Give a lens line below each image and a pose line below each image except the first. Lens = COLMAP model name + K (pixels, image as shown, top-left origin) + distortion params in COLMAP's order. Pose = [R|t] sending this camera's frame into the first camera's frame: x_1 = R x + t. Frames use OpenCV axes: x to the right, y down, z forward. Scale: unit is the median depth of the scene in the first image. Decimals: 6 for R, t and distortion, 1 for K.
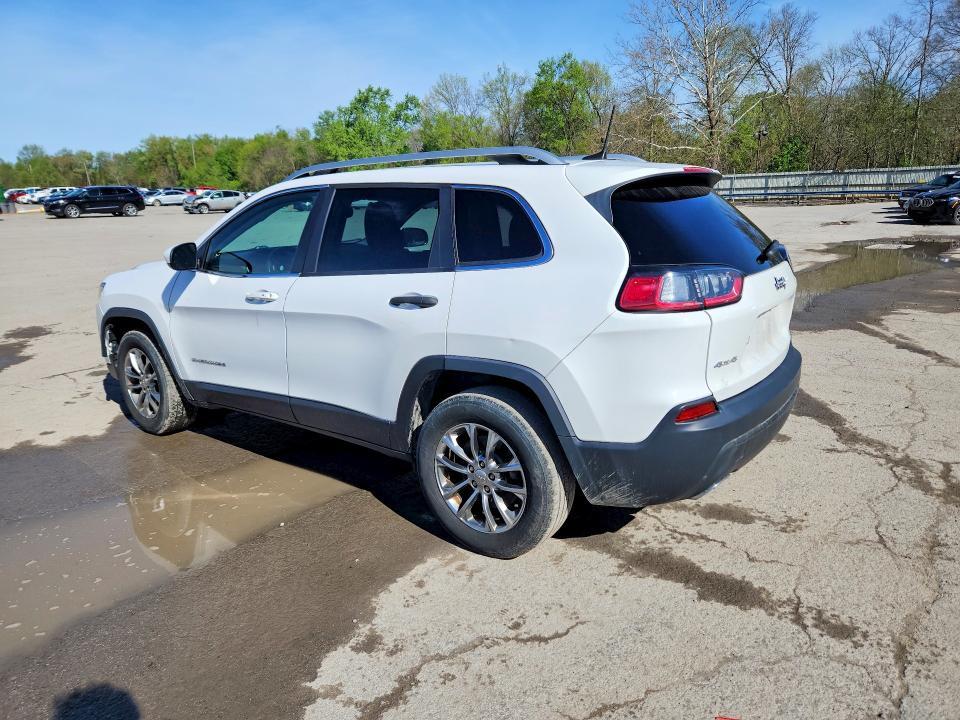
lens RADIAL K [[665.4, 0, 473.4], [0, 665.4, 355.6], [0, 0, 1]] dist [0.058455, -0.043989]
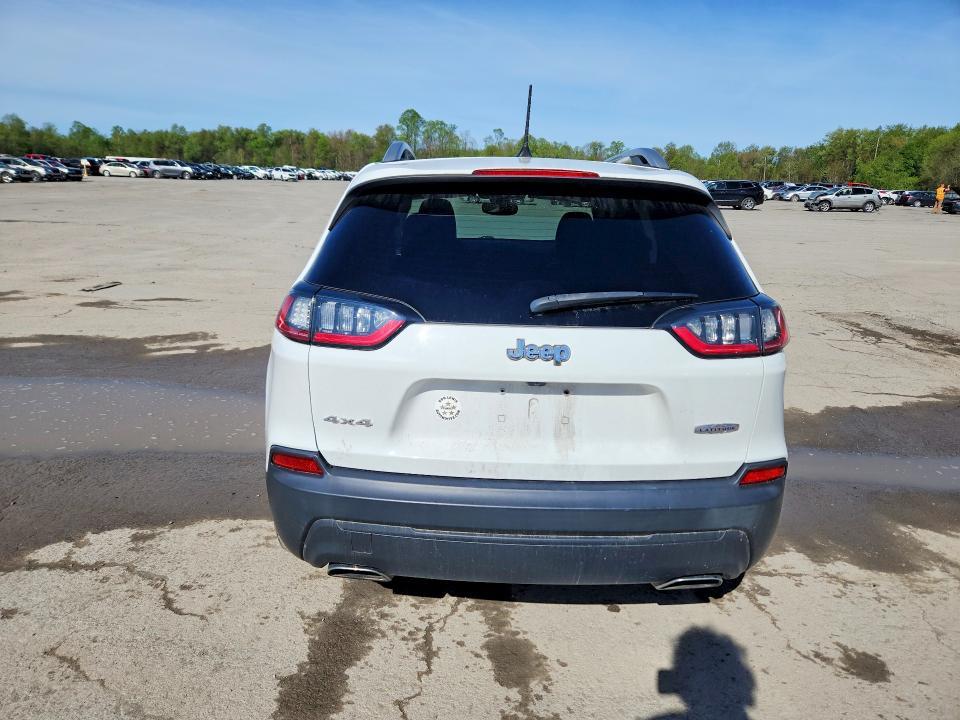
lens RADIAL K [[665.4, 0, 473.4], [0, 665.4, 355.6], [0, 0, 1]] dist [0.058455, -0.043989]
pose [[0.572045, 0.235792, -0.785599, 0.113391], [-0.229679, 0.965520, 0.122550, -0.020608], [0.787408, 0.110332, 0.606478, 0.068522]]
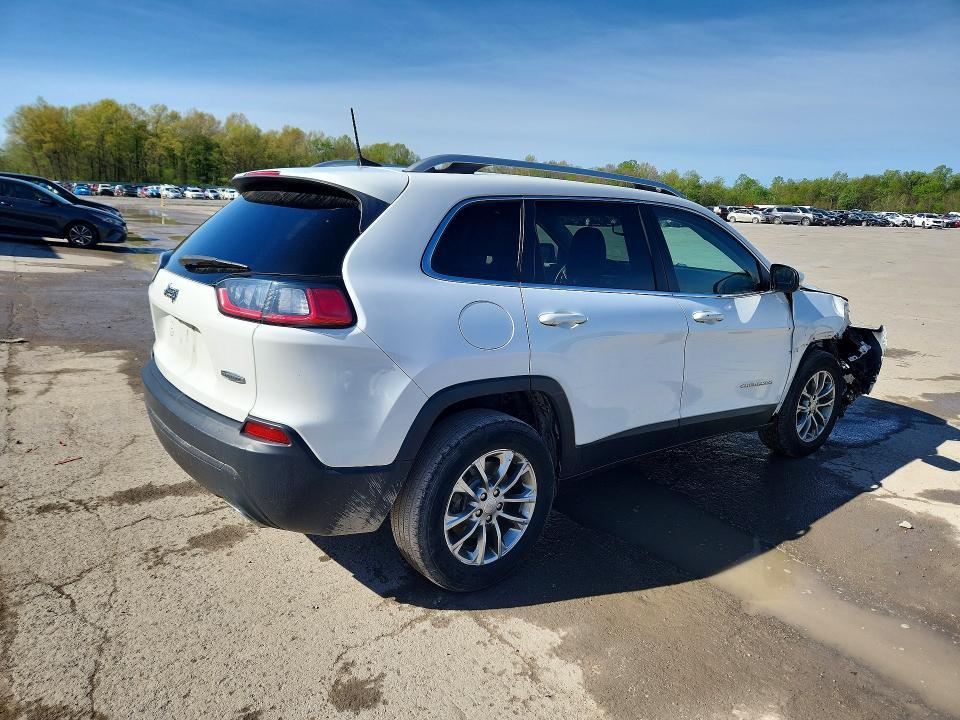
lens RADIAL K [[669.2, 0, 474.2], [0, 669.2, 364.1], [0, 0, 1]] dist [0.067979, -0.059424]
pose [[-0.308535, 0.217810, -0.925940, 0.148592], [-0.260218, 0.916971, 0.302408, -0.050017], [0.914928, 0.334250, -0.226239, 0.198841]]
